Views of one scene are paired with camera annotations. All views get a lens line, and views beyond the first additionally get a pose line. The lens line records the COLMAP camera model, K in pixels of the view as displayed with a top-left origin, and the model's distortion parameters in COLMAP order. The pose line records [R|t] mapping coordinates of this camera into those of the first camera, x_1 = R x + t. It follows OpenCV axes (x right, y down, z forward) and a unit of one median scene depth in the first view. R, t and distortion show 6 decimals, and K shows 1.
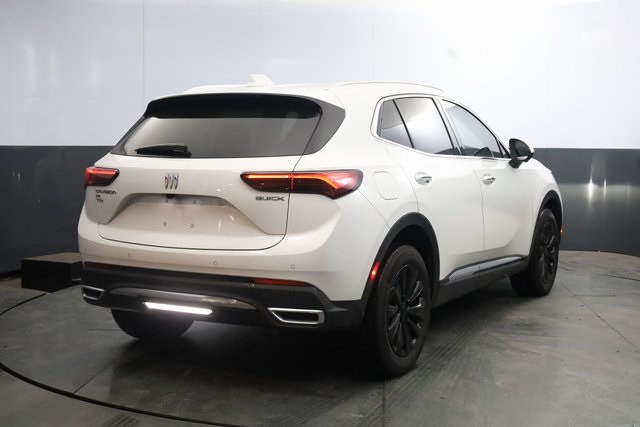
lens RADIAL K [[865.0, 0, 322.9], [0, 865.0, 215.1], [0, 0, 1]] dist [0.040009, 0.000000]
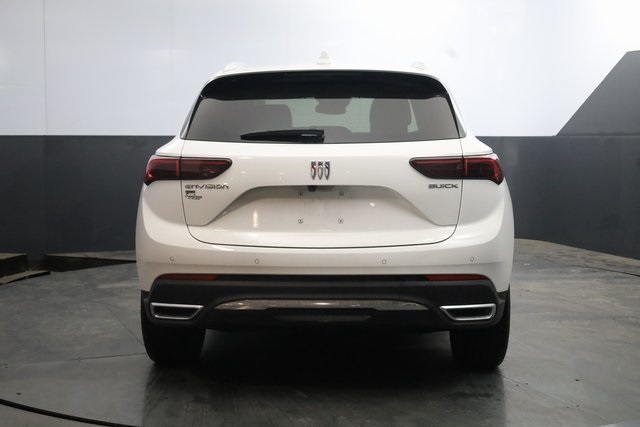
lens RADIAL K [[865.0, 0, 316.8], [0, 865.0, 211.3], [0, 0, 1]] dist [0.040009, 0.000000]
pose [[0.890437, -0.047271, 0.452646, -0.575866], [0.045265, 0.998858, 0.015270, -0.012245], [-0.452851, 0.006892, 0.891560, 0.243279]]
